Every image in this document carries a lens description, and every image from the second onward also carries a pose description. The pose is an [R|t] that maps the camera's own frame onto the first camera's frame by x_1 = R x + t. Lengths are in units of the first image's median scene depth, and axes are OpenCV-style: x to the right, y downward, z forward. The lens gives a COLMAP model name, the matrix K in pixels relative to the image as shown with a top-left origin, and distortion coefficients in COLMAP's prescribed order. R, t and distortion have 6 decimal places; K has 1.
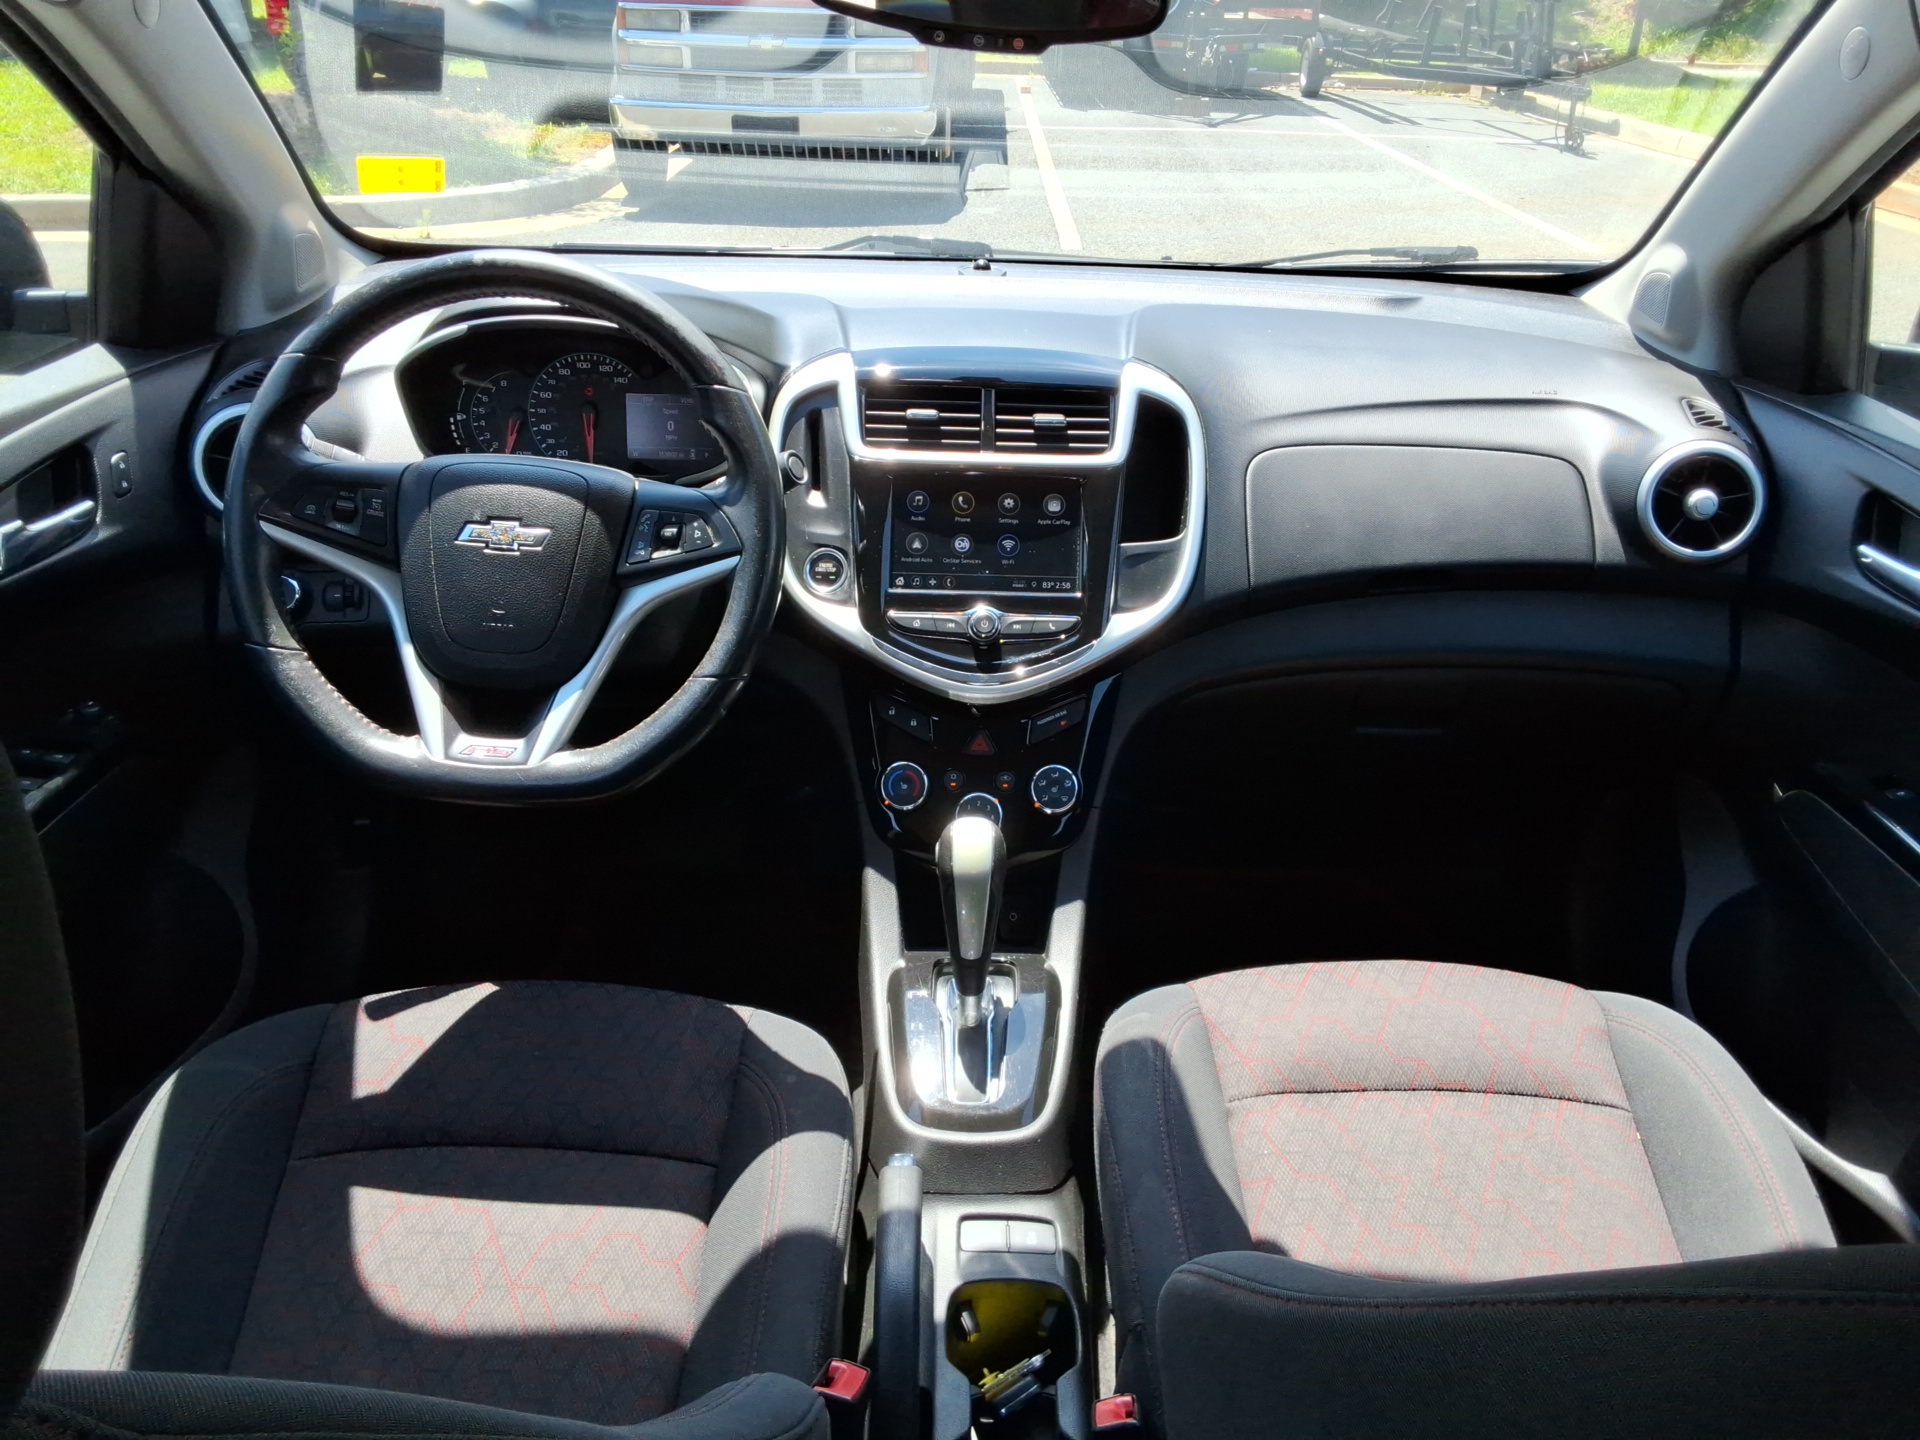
lens RADIAL K [[1549.6, 0, 967.5], [0, 1549.6, 708.3], [0, 0, 1]] dist [0.117966, -0.193672]
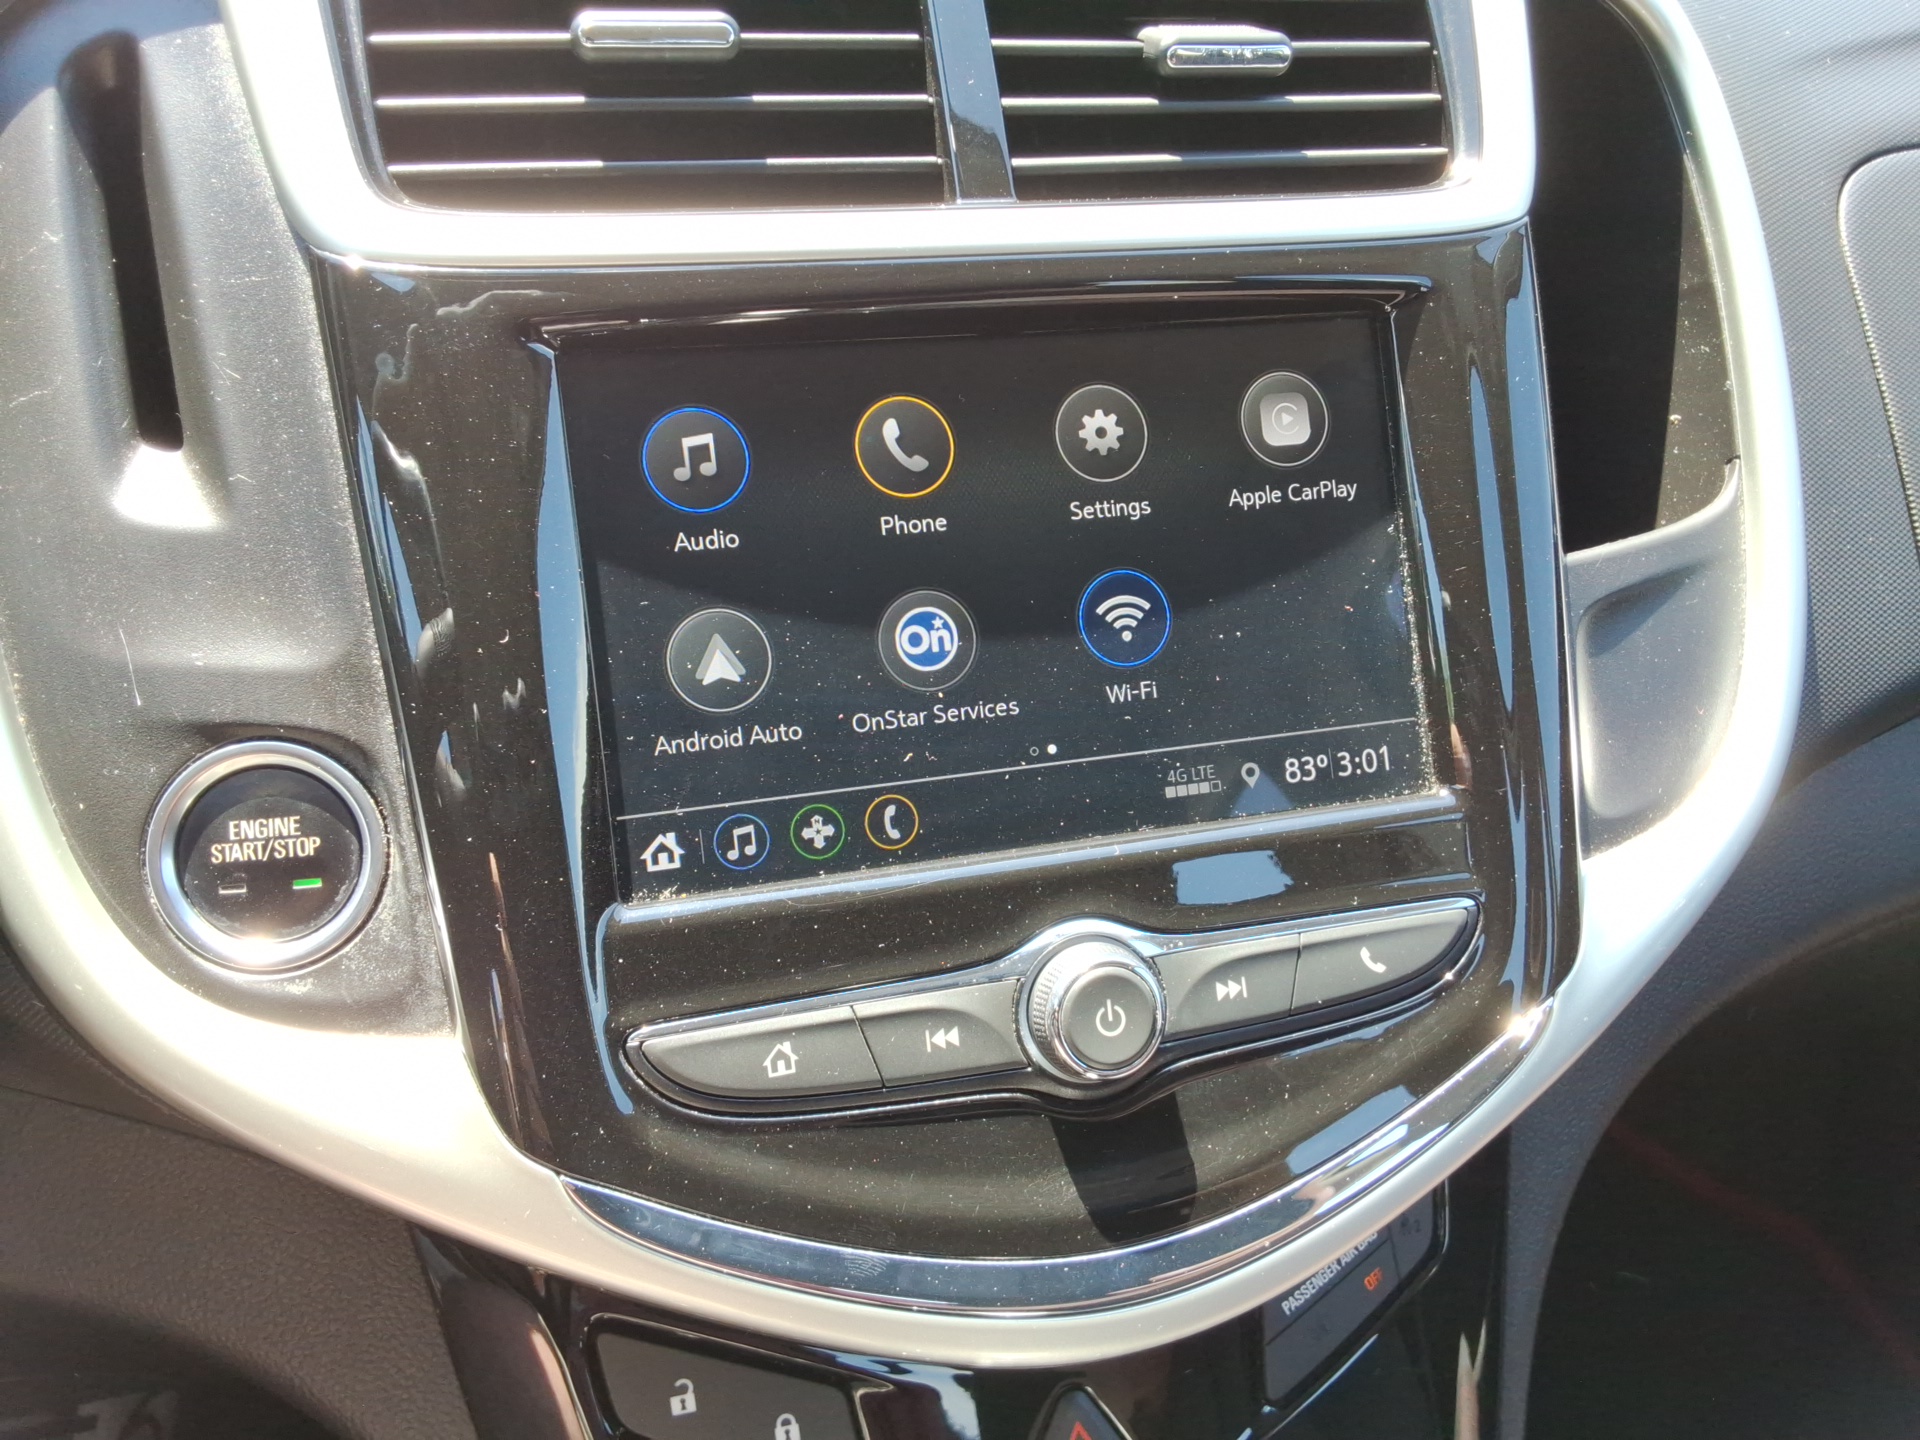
lens RADIAL K [[1549.6, 0, 965.5], [0, 1549.6, 703.6], [0, 0, 1]] dist [0.117966, -0.193672]
pose [[0.963047, -0.130008, 0.235879, -0.051006], [0.110950, 0.989521, 0.092399, -0.116596], [-0.245420, -0.062813, 0.967380, 0.788451]]
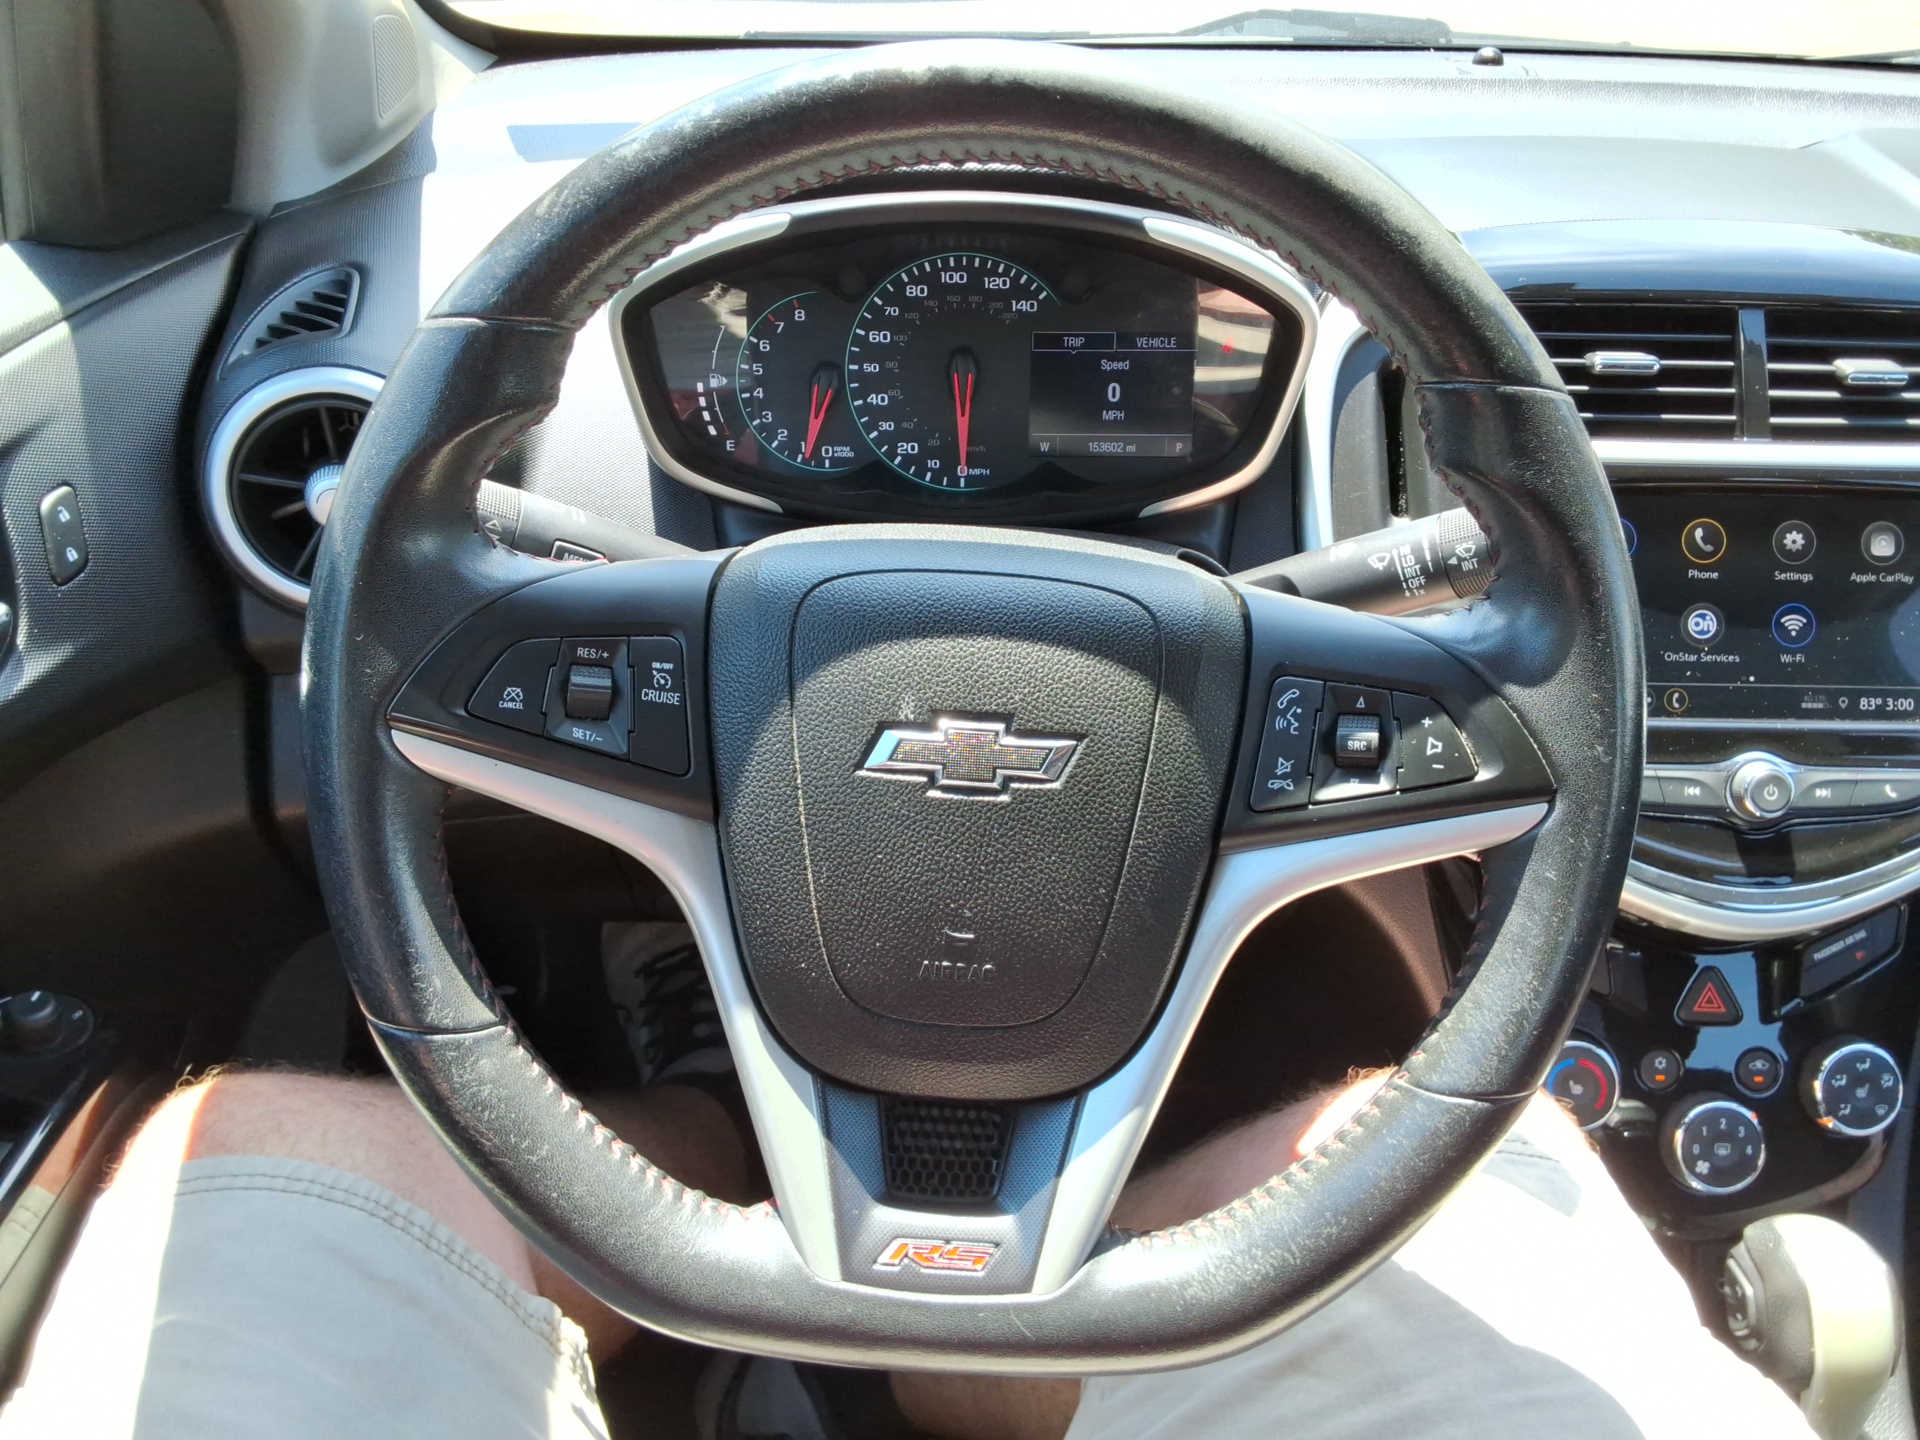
lens RADIAL K [[1549.6, 0, 966.0], [0, 1549.6, 691.6], [0, 0, 1]] dist [0.117966, -0.193672]
pose [[0.999973, -0.006007, -0.004119, -0.243267], [0.006419, 0.994055, 0.108689, -0.141805], [0.003442, -0.108712, 0.994067, 0.485093]]
